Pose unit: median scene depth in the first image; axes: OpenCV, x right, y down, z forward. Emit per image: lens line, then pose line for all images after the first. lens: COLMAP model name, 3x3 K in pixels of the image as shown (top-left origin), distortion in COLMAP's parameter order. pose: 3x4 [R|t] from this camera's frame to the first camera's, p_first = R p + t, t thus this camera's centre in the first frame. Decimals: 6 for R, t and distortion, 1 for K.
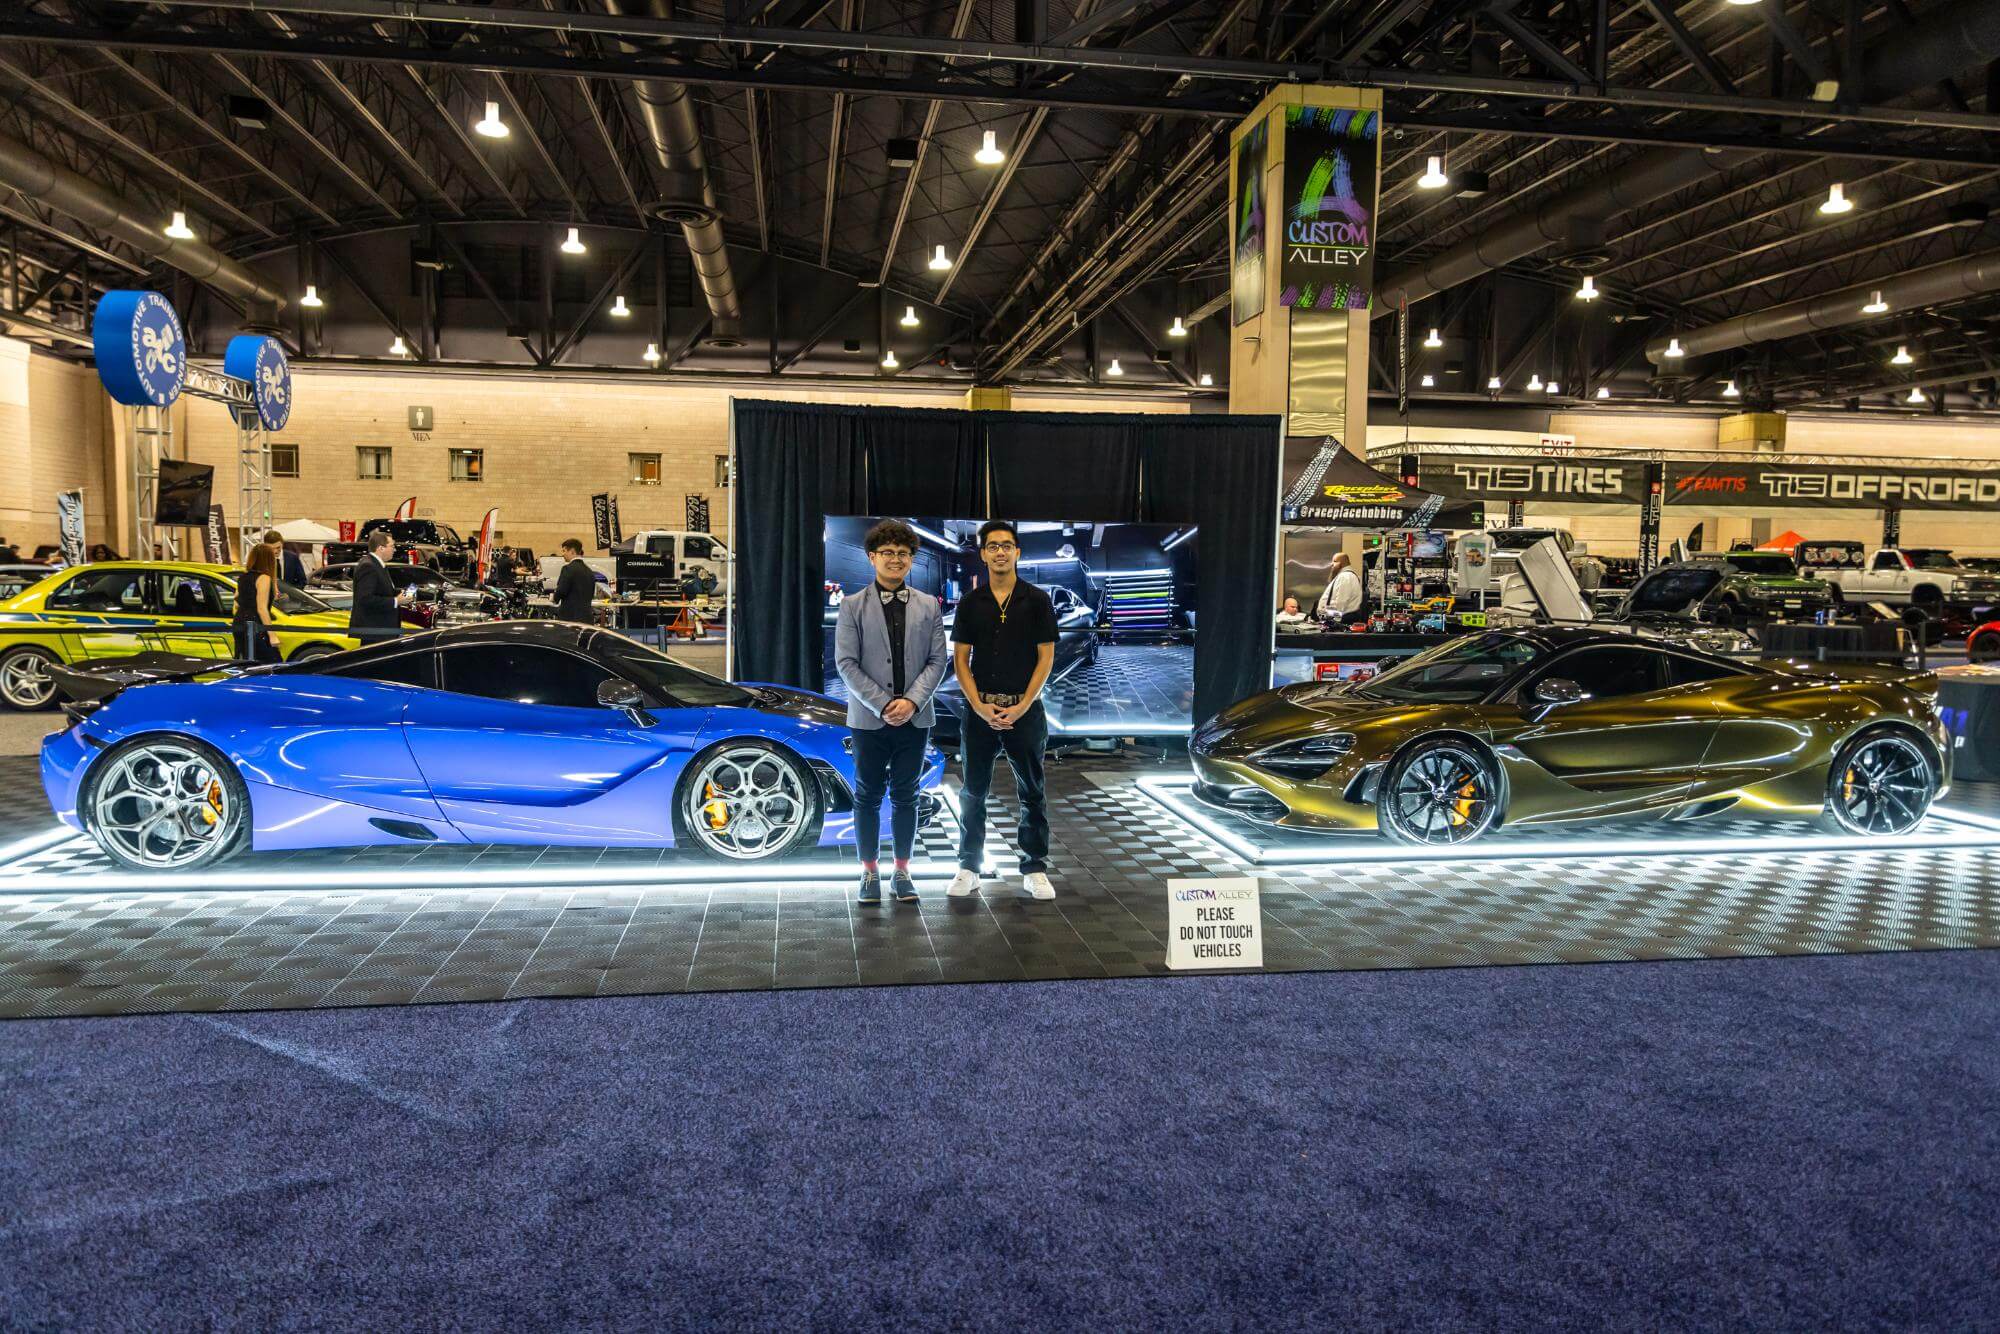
lens RADIAL K [[1356.7, 0, 1004.5], [0, 1356.7, 671.3], [0, 0, 1]] dist [0.001045, -0.000617]
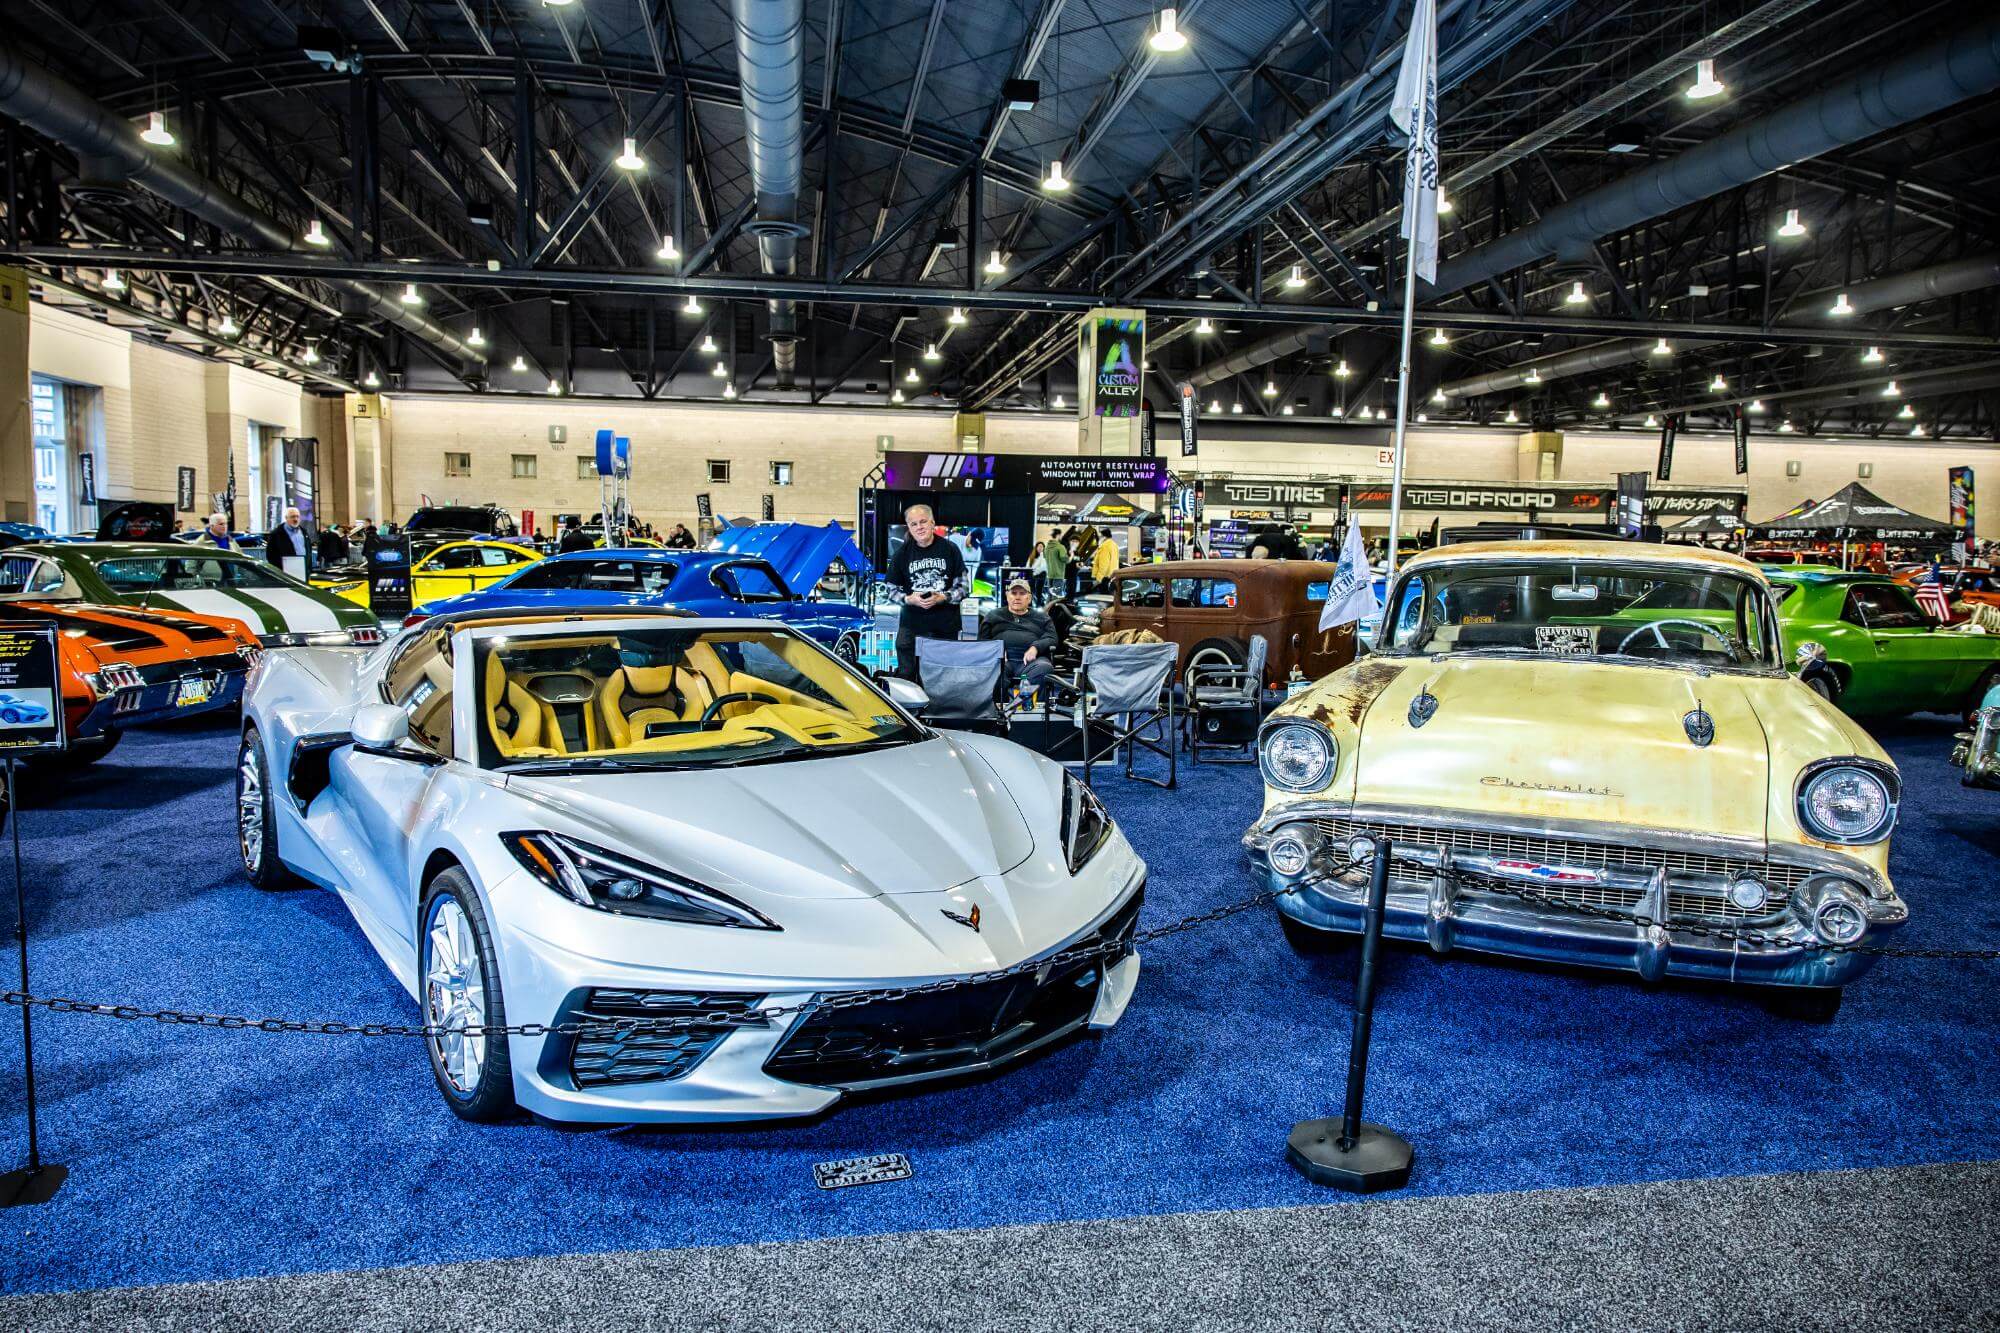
lens RADIAL K [[1356.7, 0, 996.7], [0, 1356.7, 666.0], [0, 0, 1]] dist [0.001045, -0.000617]
pose [[0.999973, 0.004954, -0.005482, 0.036350], [-0.004890, 0.999921, 0.011621, 0.045692], [0.005539, -0.011593, 0.999917, -0.560293]]
